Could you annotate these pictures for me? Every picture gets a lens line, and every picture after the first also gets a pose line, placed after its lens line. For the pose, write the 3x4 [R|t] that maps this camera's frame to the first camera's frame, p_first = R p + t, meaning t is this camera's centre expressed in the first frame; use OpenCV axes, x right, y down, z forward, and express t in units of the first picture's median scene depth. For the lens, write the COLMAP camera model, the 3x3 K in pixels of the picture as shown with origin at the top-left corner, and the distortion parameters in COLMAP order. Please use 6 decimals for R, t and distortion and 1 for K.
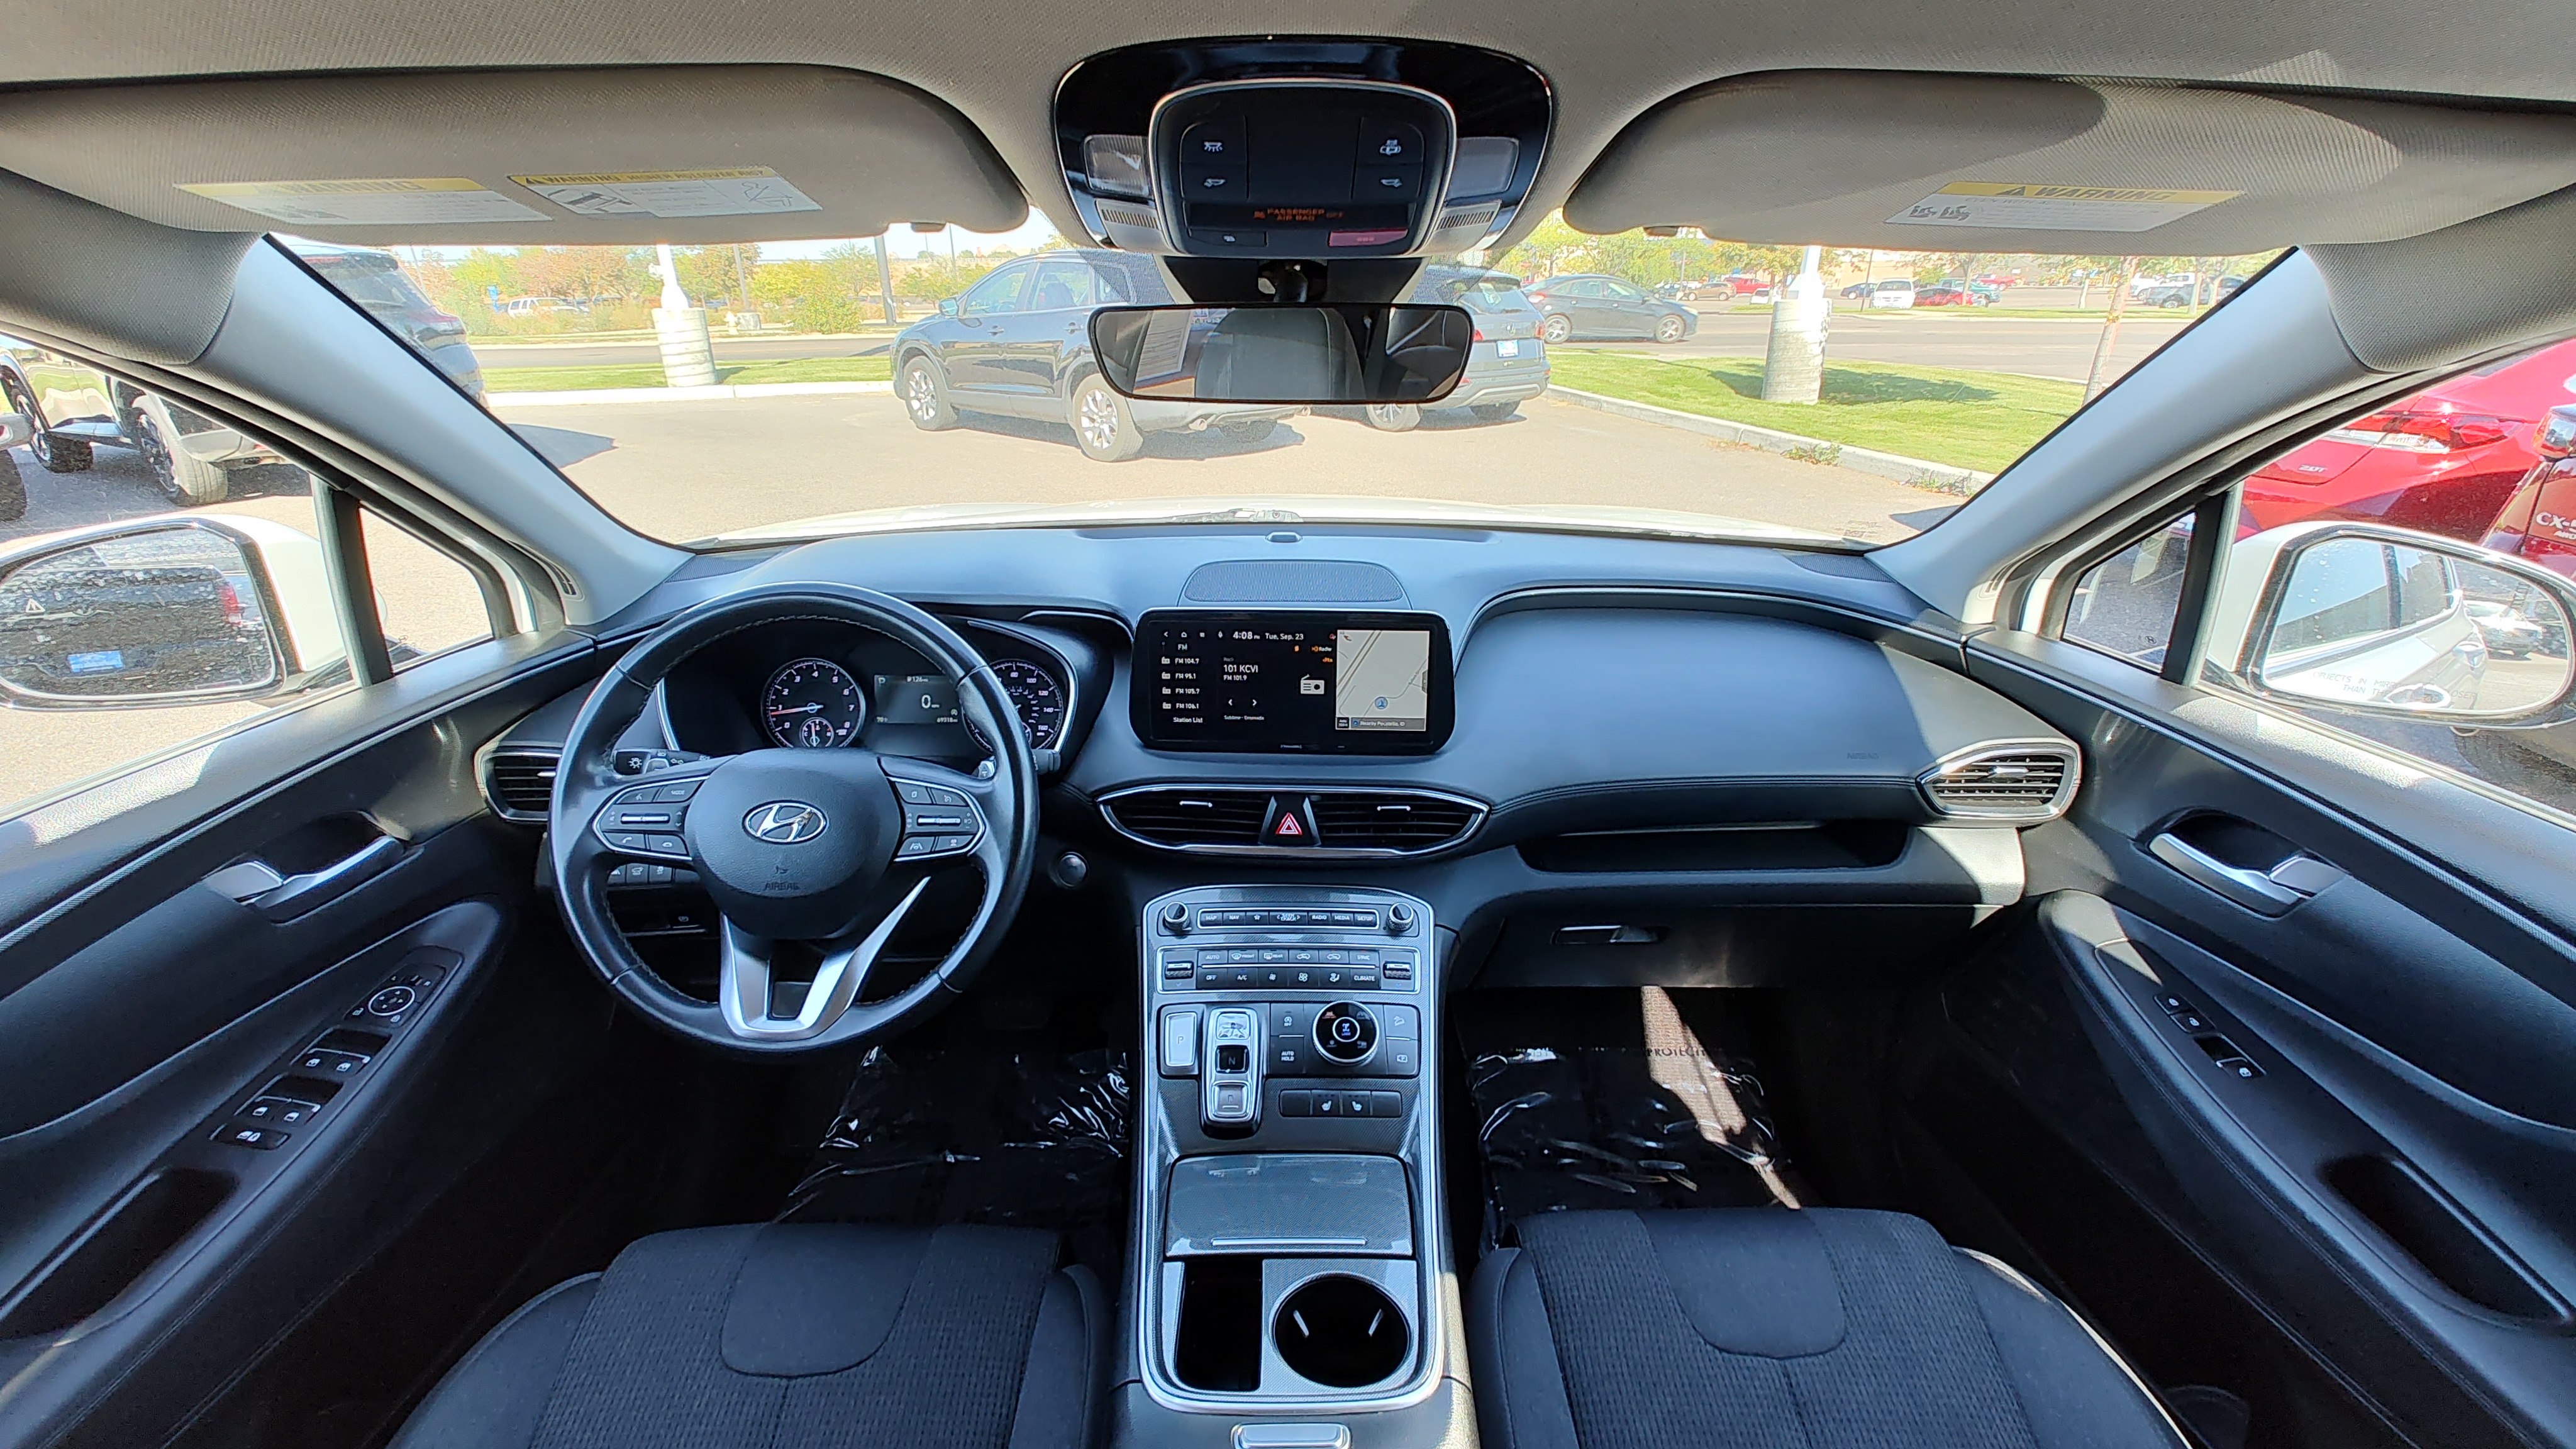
lens RADIAL K [[1064.7, 0, 1276.9], [0, 1064.7, 726.6], [0, 0, 1]] dist [-0.024212, 0.023593]
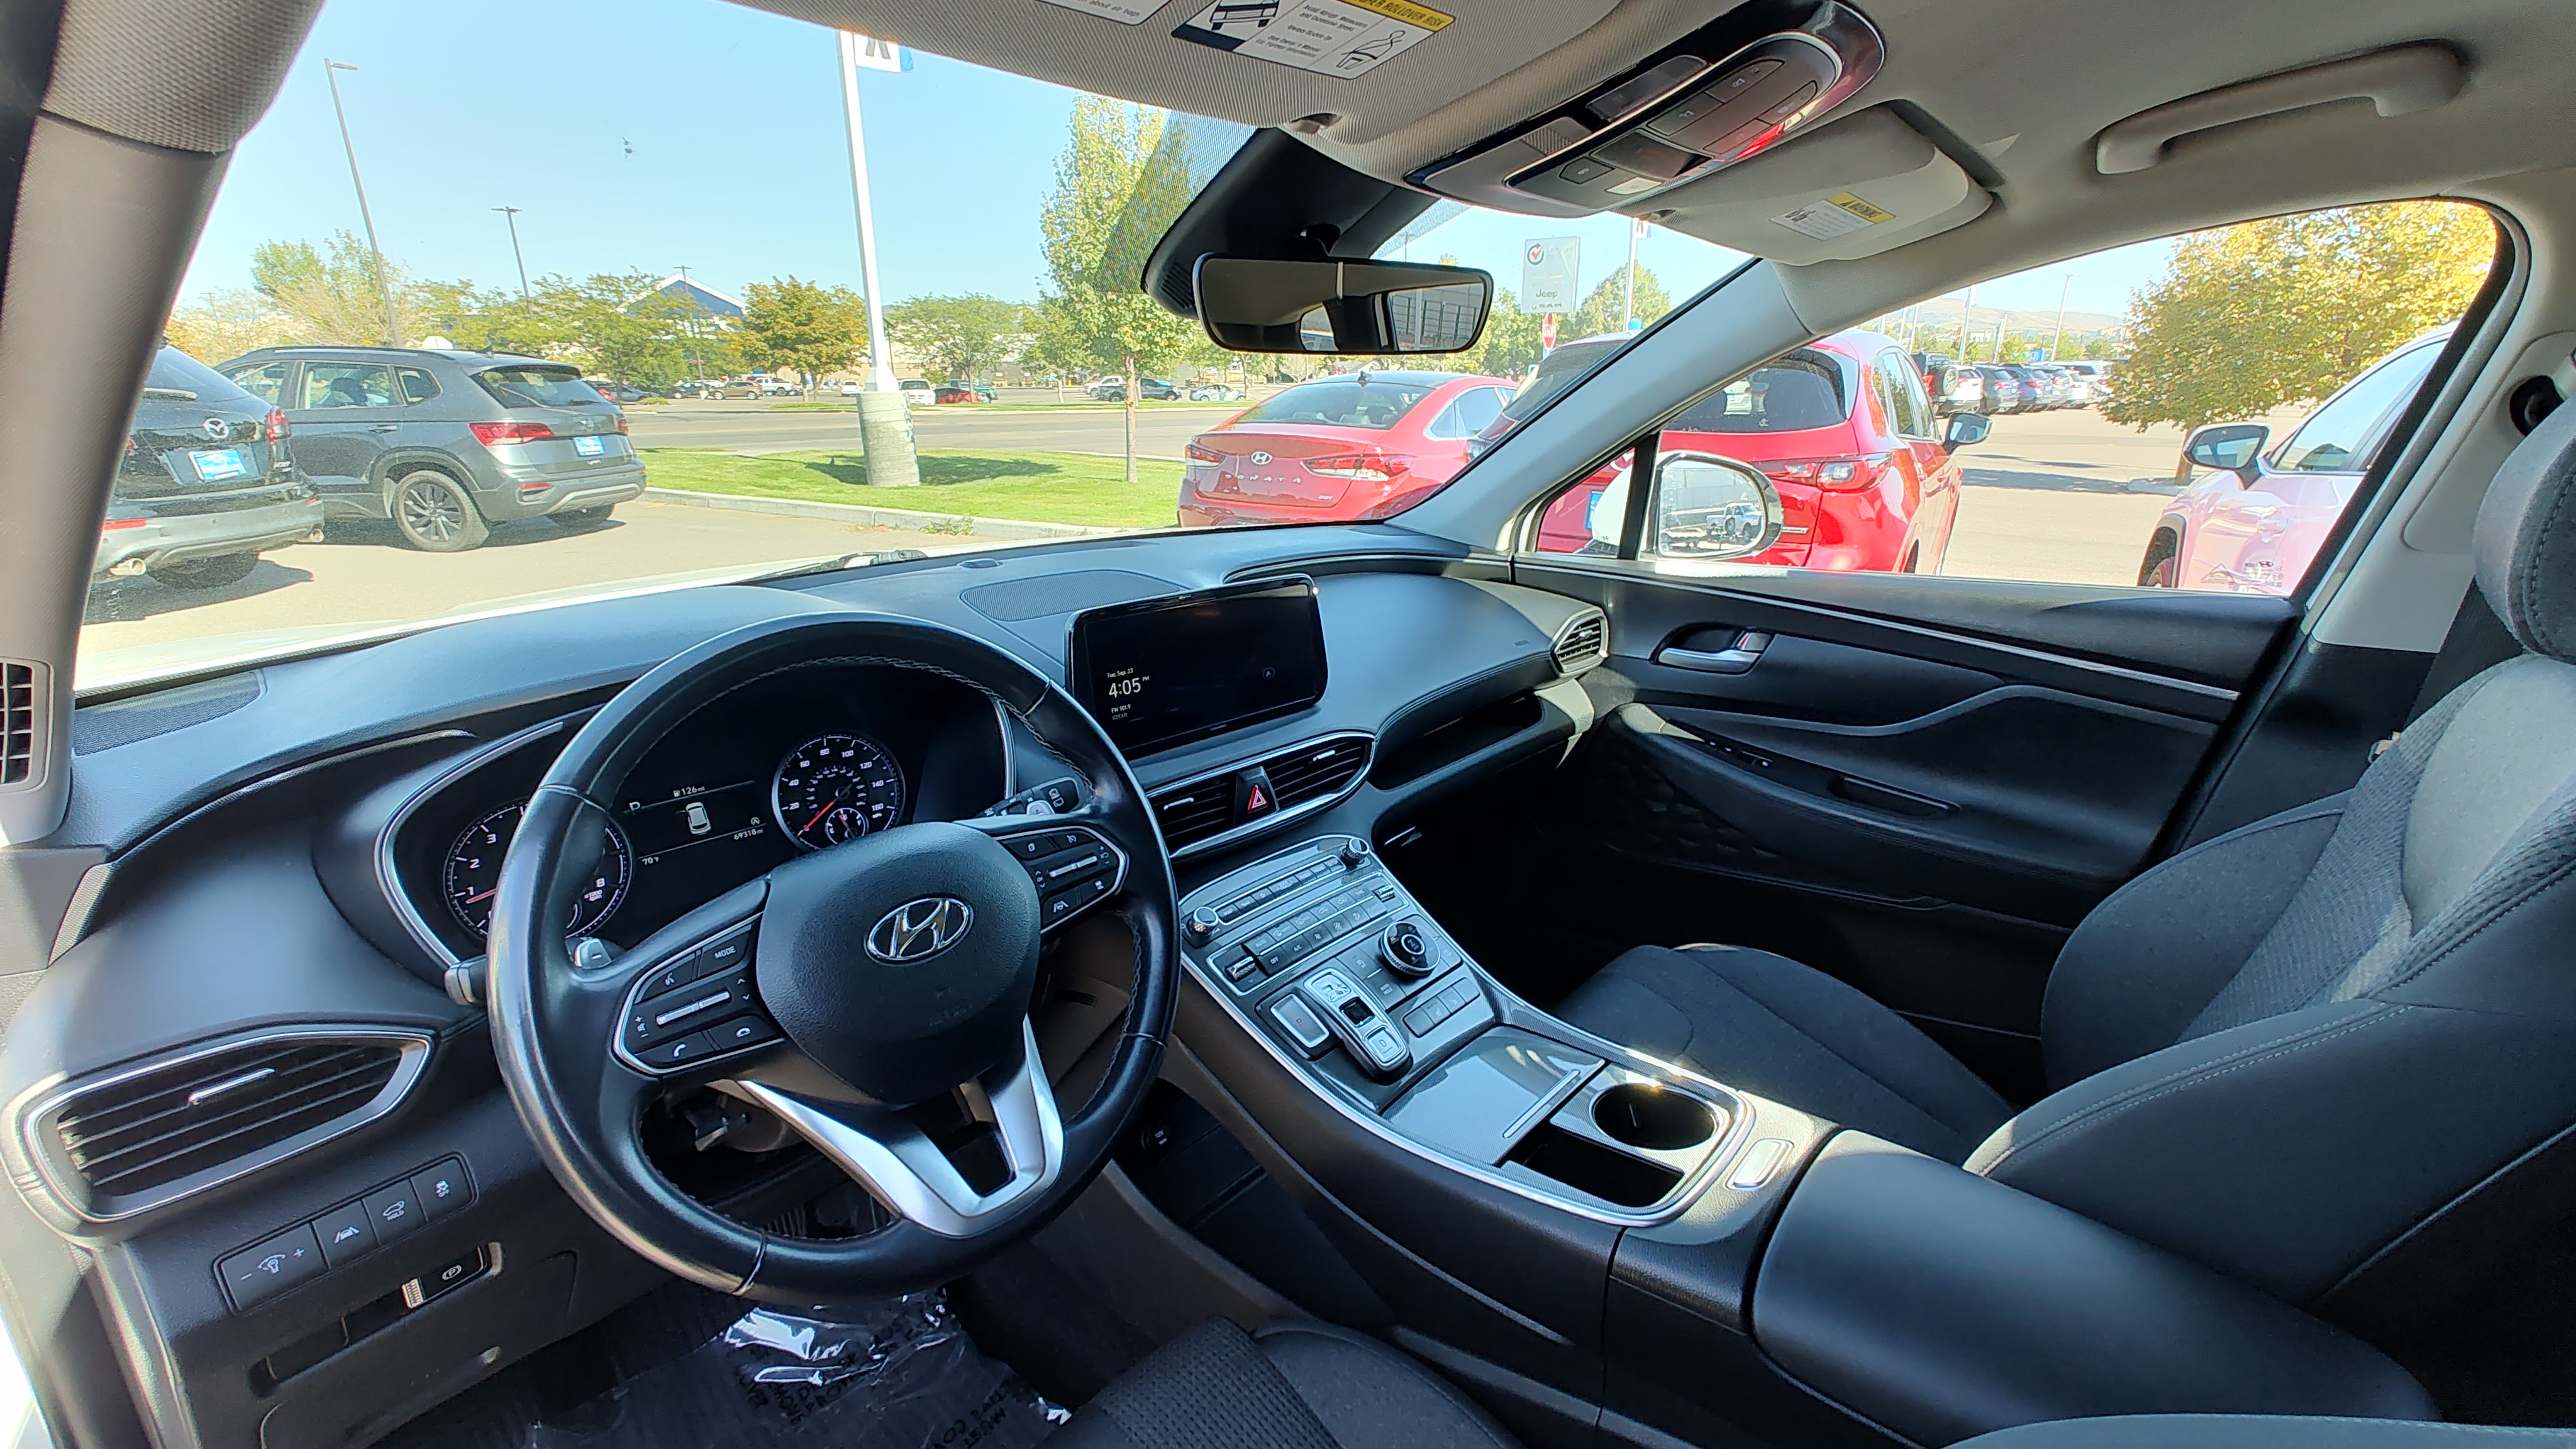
lens RADIAL K [[1072.9, 0, 1287.7], [0, 1072.9, 714.2], [0, 0, 1]] dist [-0.000685, -0.000238]
pose [[0.679233, -0.211970, 0.702646, -0.662981], [0.279972, 0.959822, 0.018910, 0.005664], [-0.678424, 0.183877, 0.711288, 0.244077]]
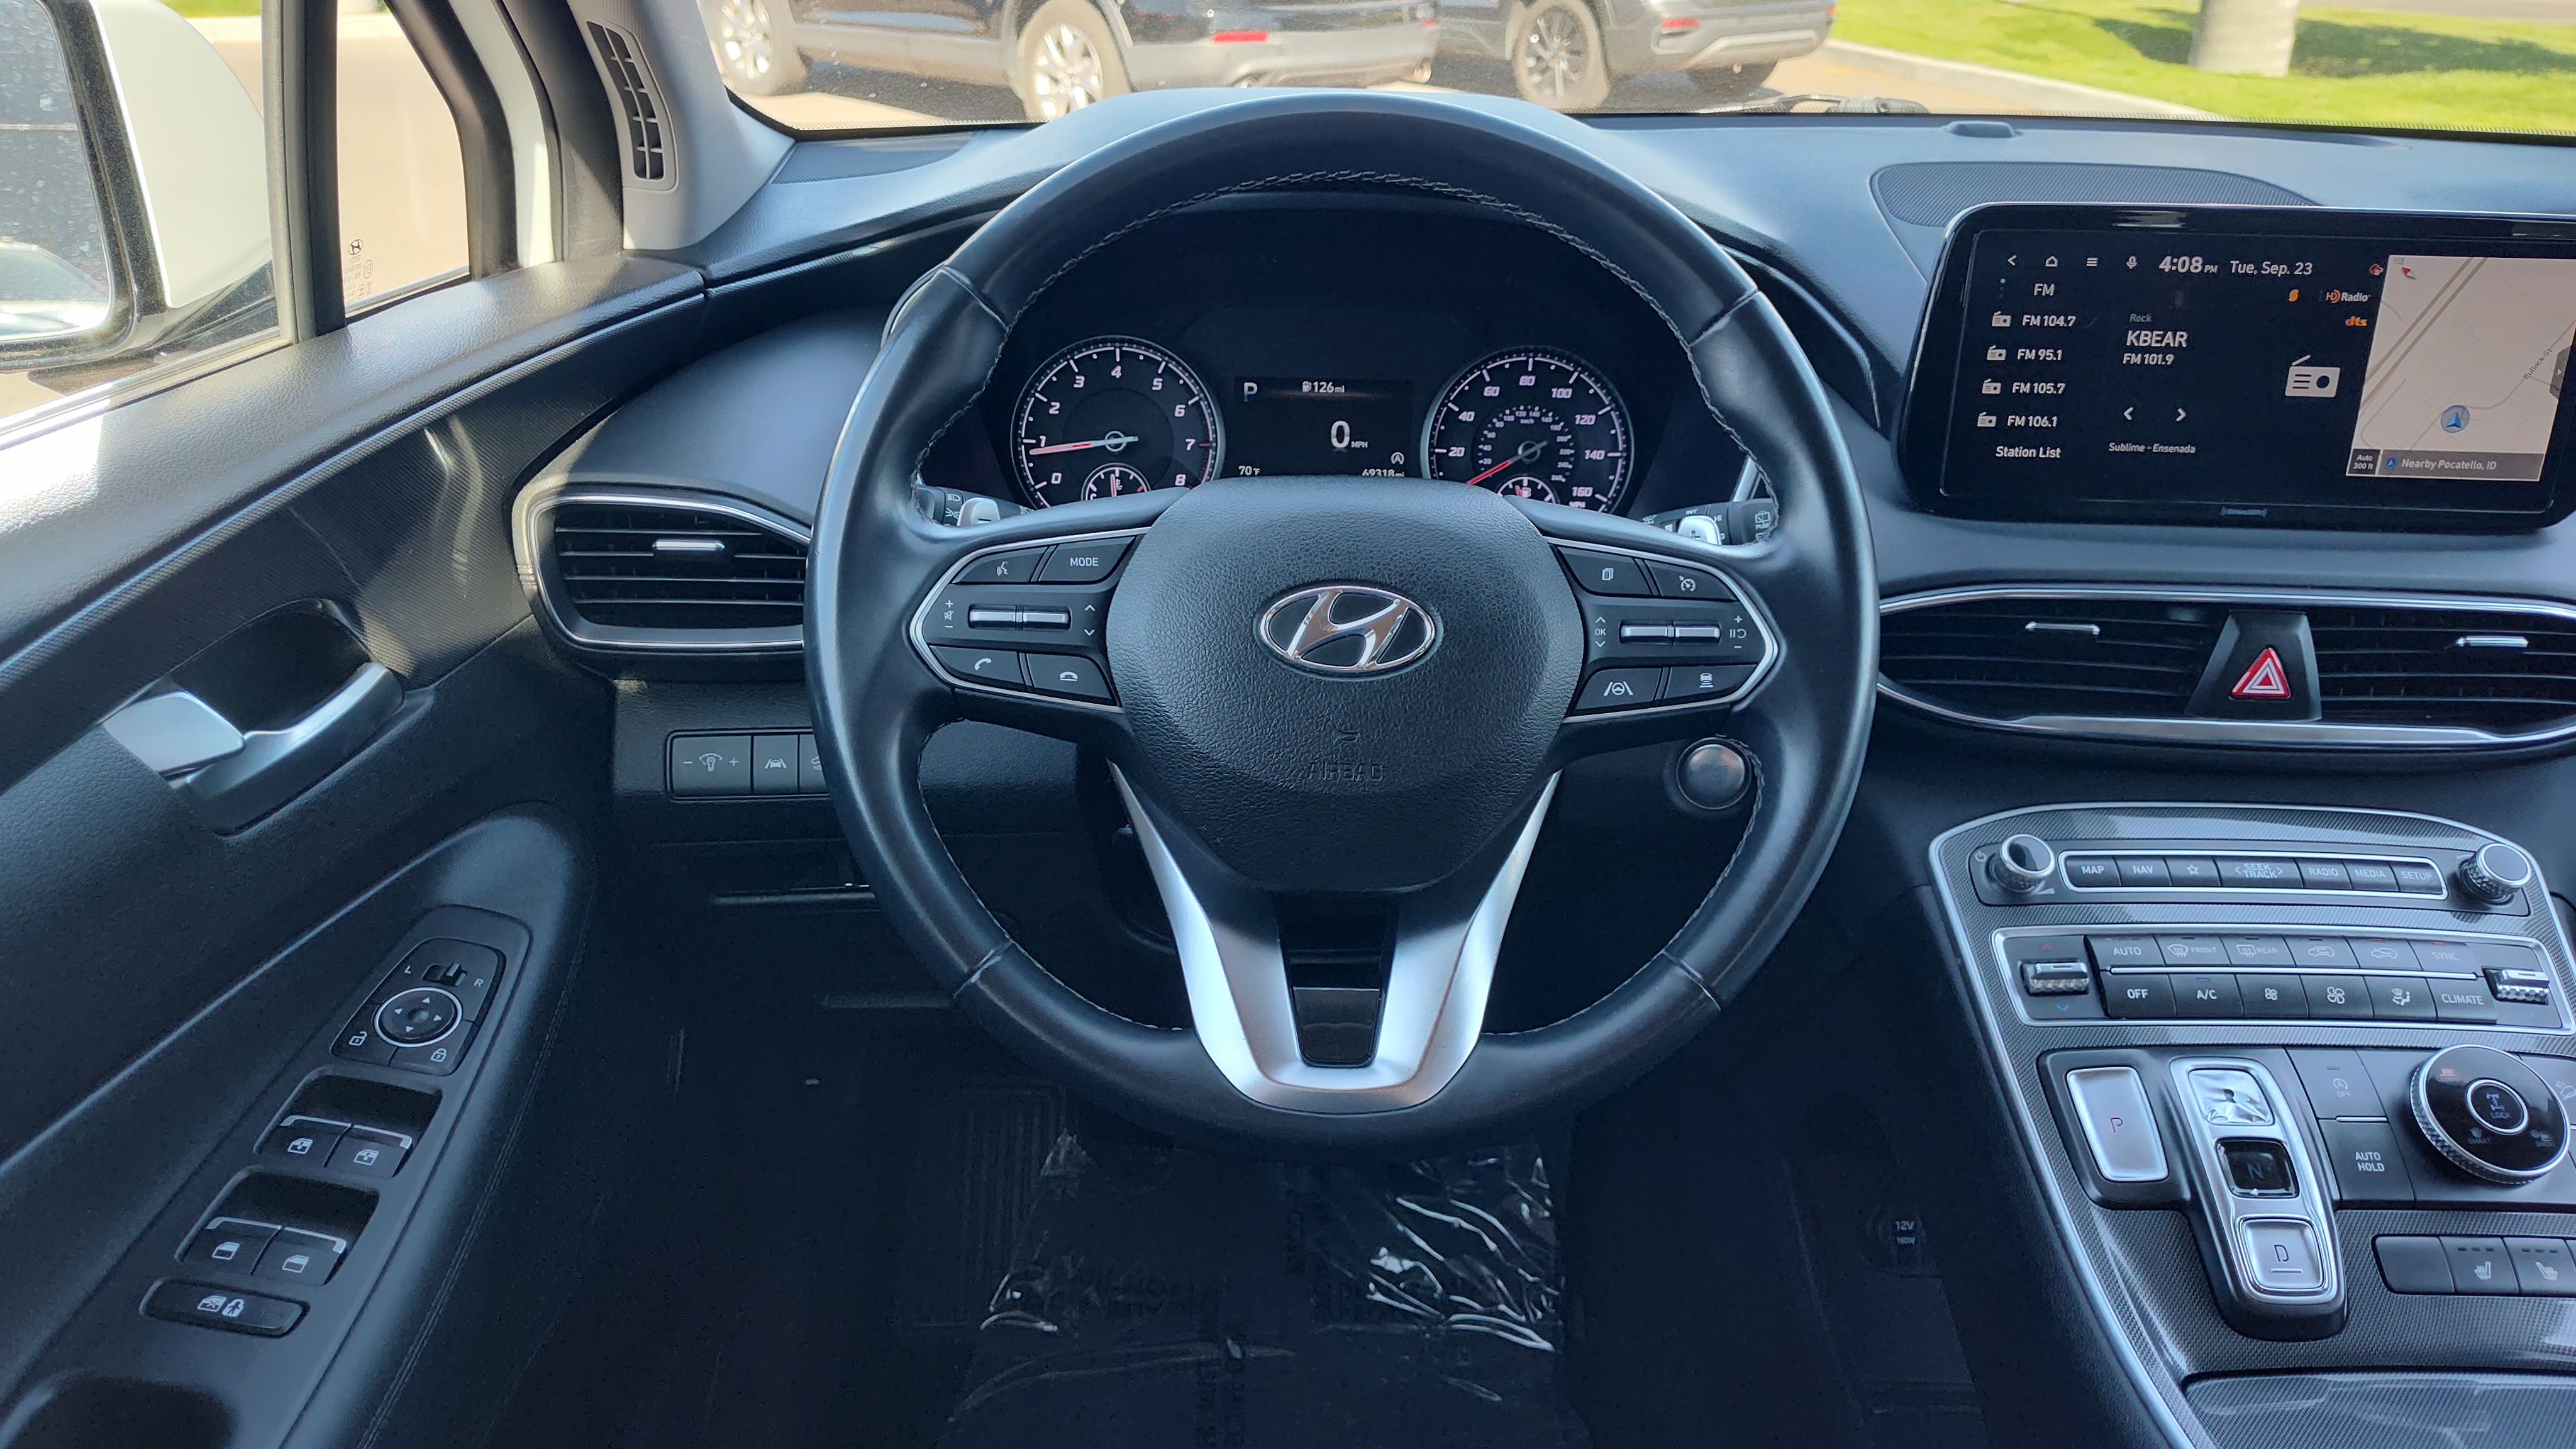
lens RADIAL K [[1758.7, 0, 1292.5], [0, 1758.7, 730.8], [0, 0, 1]] dist [0.006235, -0.004633]
pose [[0.999905, 0.013552, 0.002424, -0.416890], [-0.013669, 0.998274, 0.057124, 0.078114], [-0.001646, -0.057152, 0.998364, 0.224550]]
